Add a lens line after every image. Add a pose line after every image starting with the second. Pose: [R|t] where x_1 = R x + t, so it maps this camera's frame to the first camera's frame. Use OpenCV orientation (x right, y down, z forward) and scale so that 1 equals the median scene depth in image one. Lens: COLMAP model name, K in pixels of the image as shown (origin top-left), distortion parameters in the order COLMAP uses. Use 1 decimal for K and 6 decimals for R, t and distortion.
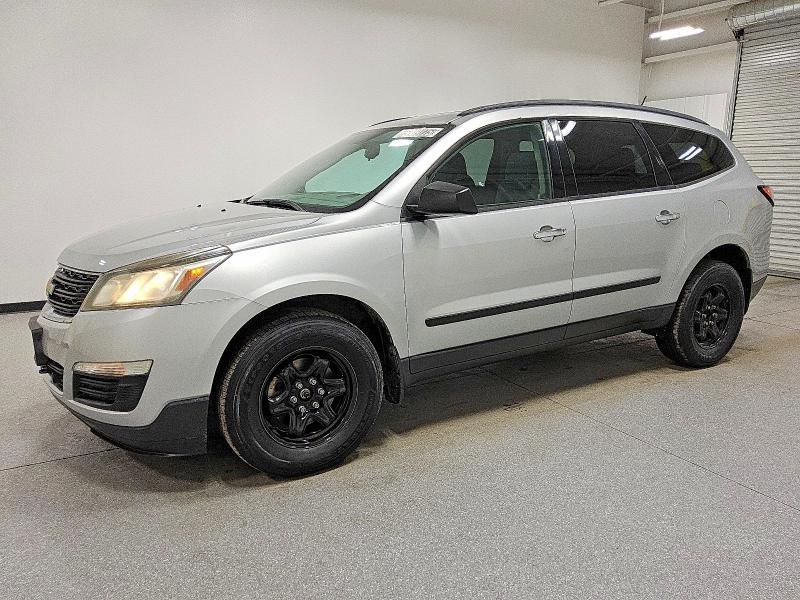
lens RADIAL K [[676.0, 0, 383.0], [0, 676.0, 299.9], [0, 0, 1]] dist [0.008080, 0.000864]
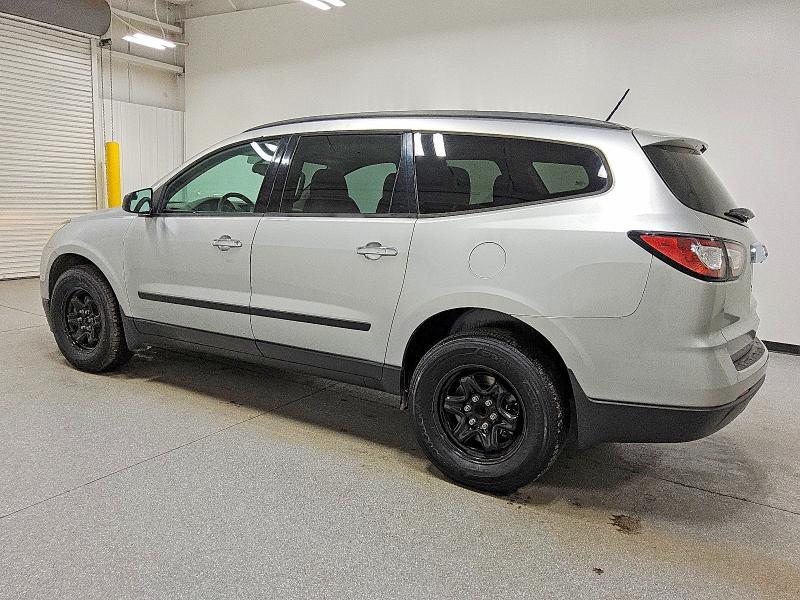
lens RADIAL K [[625.6, 0, 400.0], [0, 625.6, 300.0], [0, 0, 1]] dist [-0.002729, -0.001426]
pose [[0.448970, 0.177322, -0.875776, 1.050049], [-0.217034, 0.972402, 0.085623, -0.130807], [0.866789, 0.151631, 0.475064, 0.680447]]
